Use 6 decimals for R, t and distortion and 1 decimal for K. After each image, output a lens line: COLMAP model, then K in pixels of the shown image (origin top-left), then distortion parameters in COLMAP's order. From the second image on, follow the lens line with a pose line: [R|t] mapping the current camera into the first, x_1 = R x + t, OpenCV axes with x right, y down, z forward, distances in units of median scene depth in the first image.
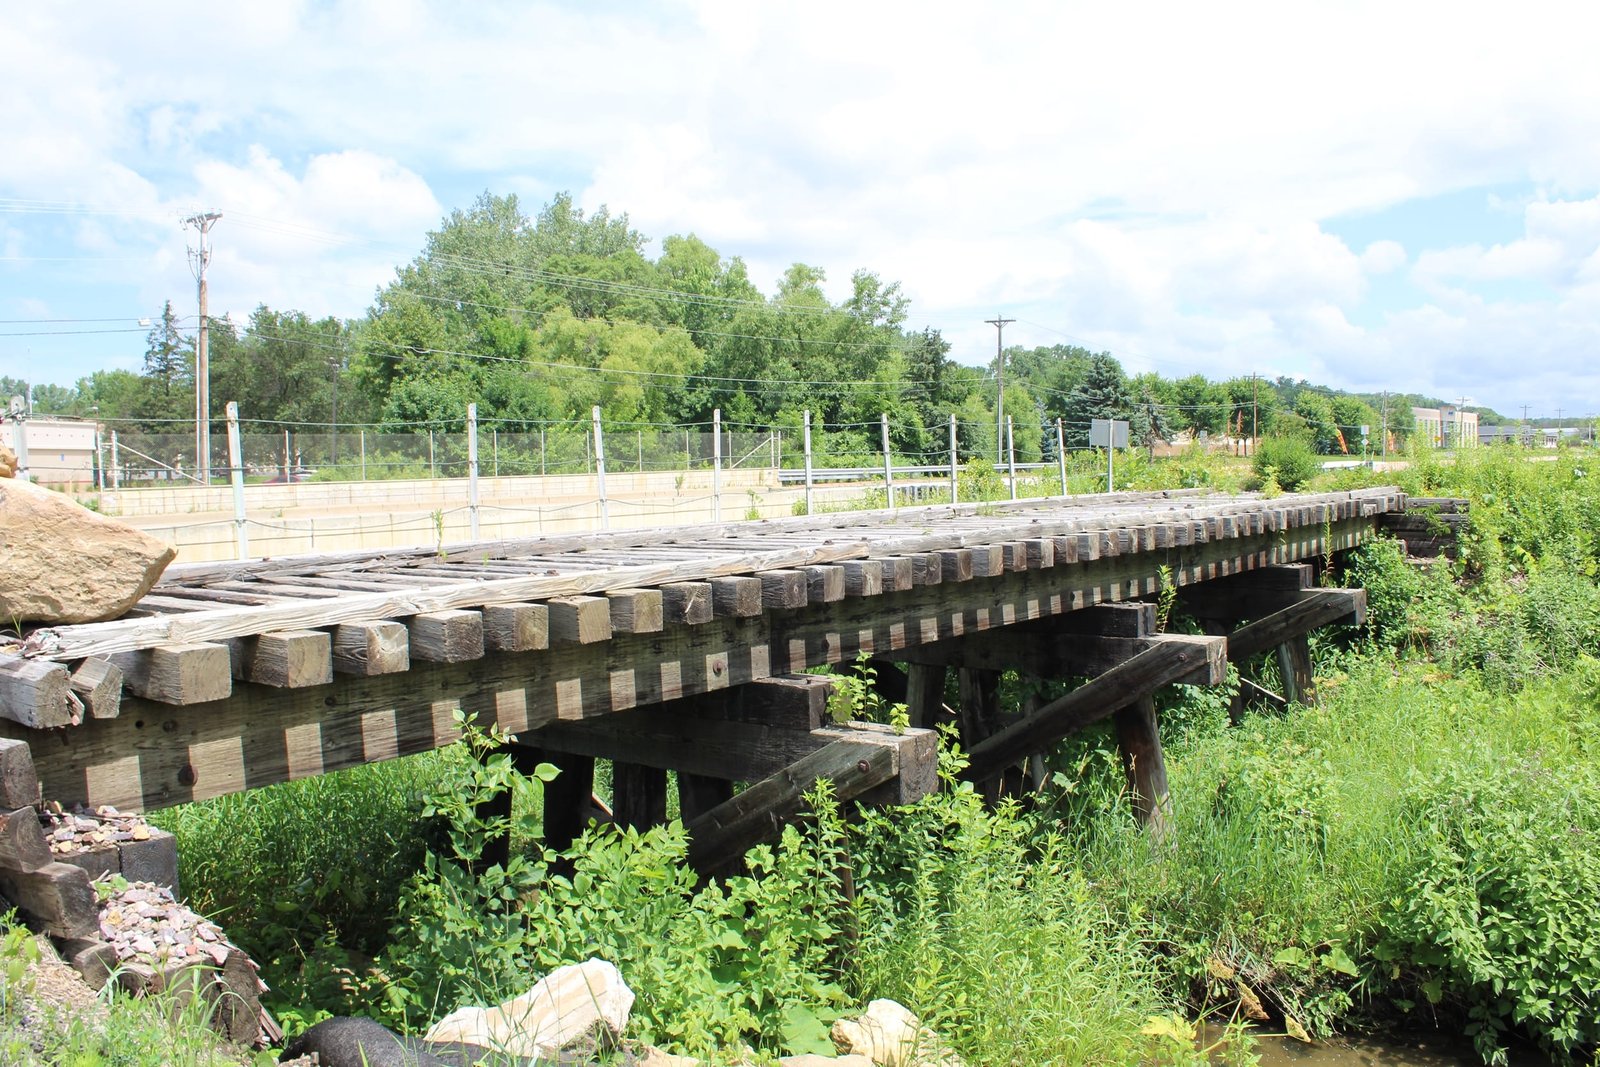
lens RADIAL K [[1423.8, 0, 800.0], [0, 1423.8, 533.5], [0, 0, 1]] dist [-0.178984, 0.177994]
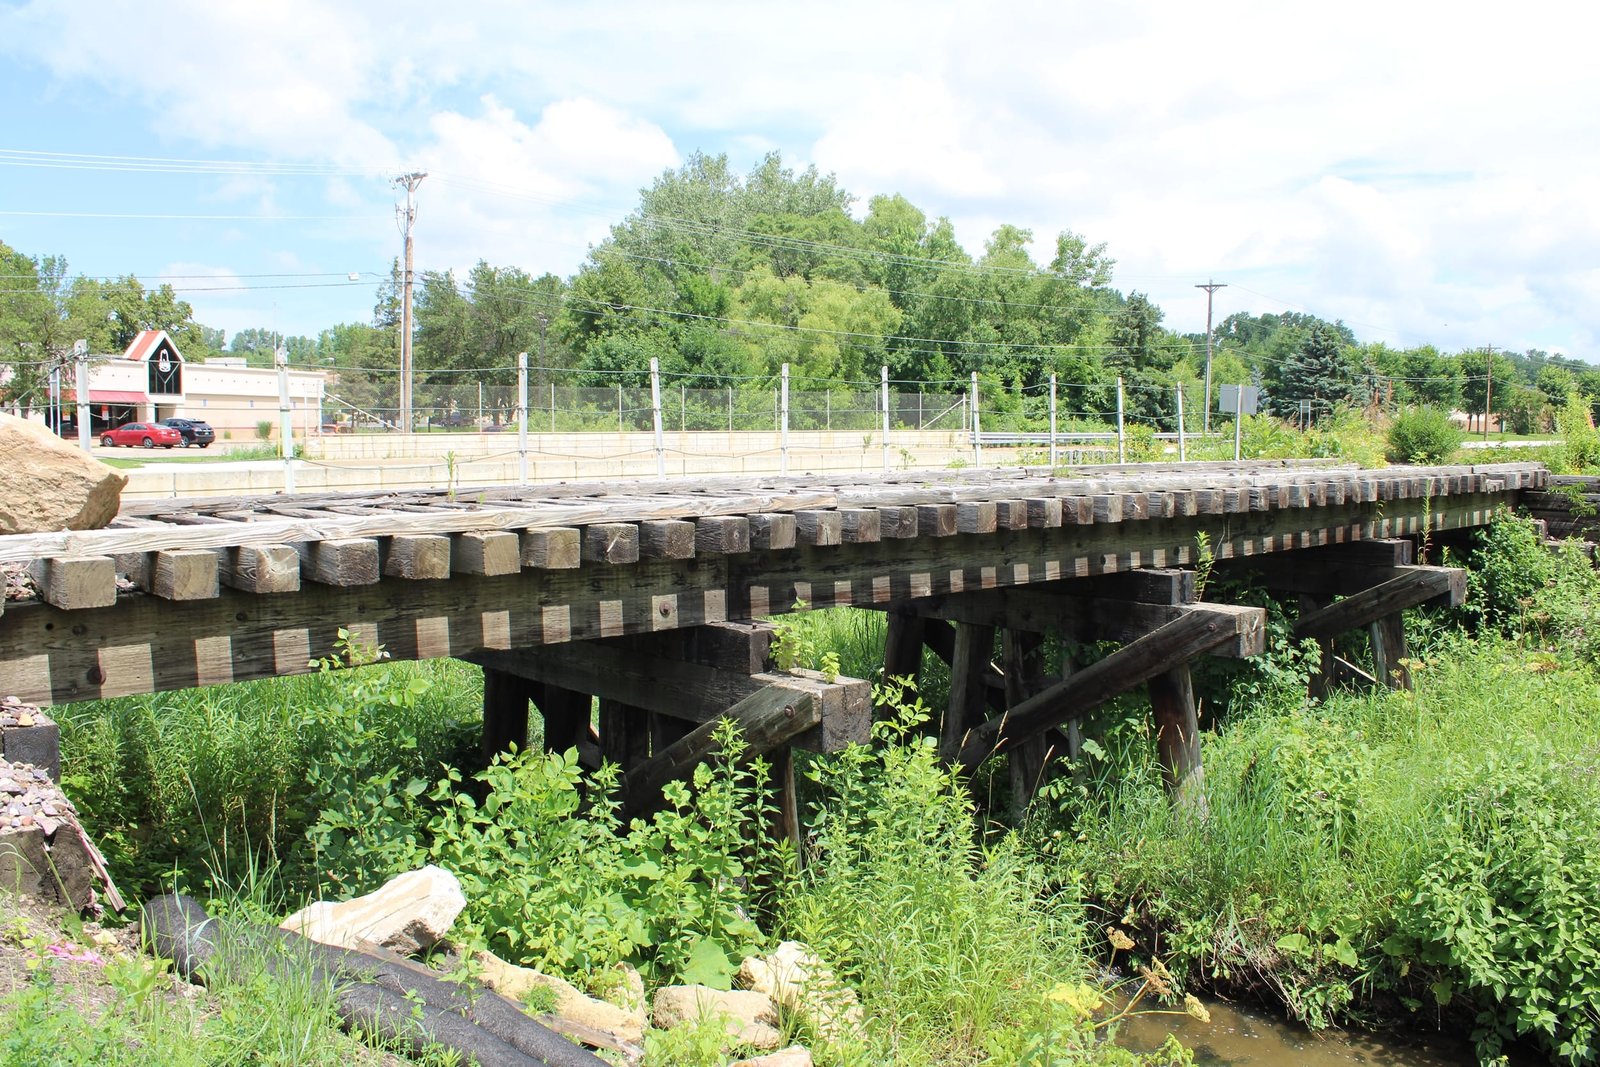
lens RADIAL K [[1430.0, 0, 800.0], [0, 1430.0, 533.5], [0, 0, 1]] dist [-0.188765, 0.202183]
pose [[0.984442, 0.036179, -0.171947, 0.152845], [-0.031772, 0.999094, 0.028312, 0.005274], [0.172816, -0.022408, 0.984699, -0.000783]]
